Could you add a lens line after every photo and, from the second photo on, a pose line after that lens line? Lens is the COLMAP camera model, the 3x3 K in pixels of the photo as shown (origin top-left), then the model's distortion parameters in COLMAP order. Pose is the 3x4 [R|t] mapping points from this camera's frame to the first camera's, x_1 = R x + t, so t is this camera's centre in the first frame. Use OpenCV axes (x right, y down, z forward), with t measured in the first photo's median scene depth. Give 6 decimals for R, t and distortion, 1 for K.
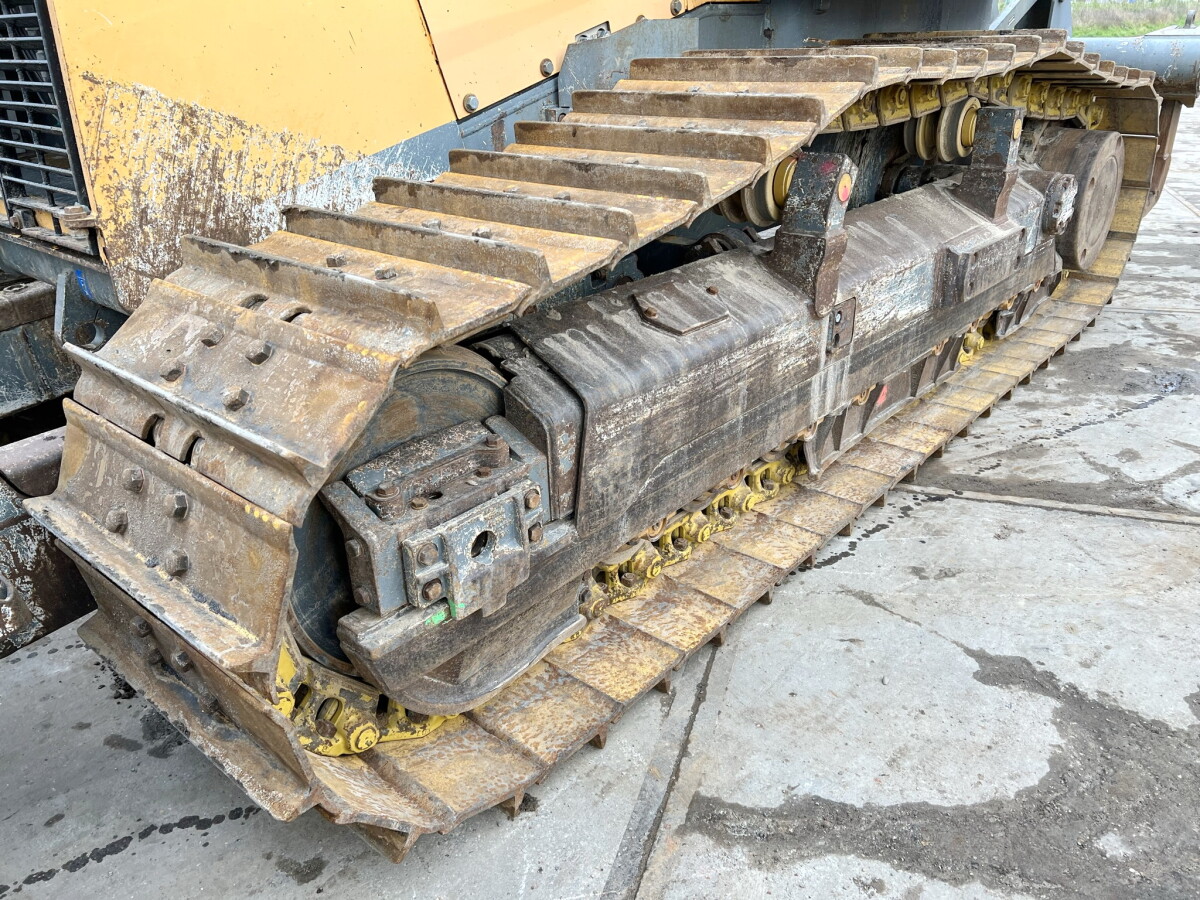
lens RADIAL K [[914.0, 0, 600.6], [0, 914.0, 449.0], [0, 0, 1]] dist [0.009311, 0.000901]
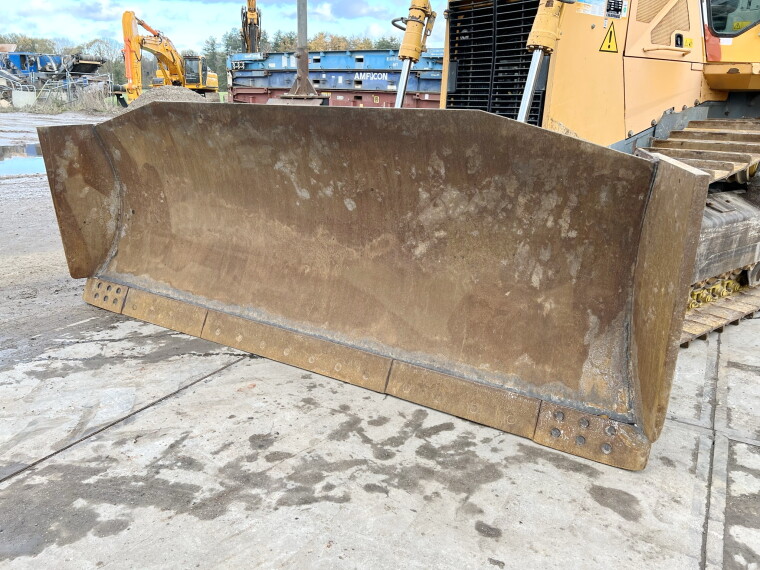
lens RADIAL K [[578.8, 0, 379.6], [0, 578.8, 285.6], [0, 0, 1]] dist [0.009311, 0.000901]
pose [[0.974931, 0.101105, -0.198210, -0.522142], [-0.125066, 0.985769, -0.112327, 0.398674], [0.184033, 0.134301, 0.973702, -0.853215]]
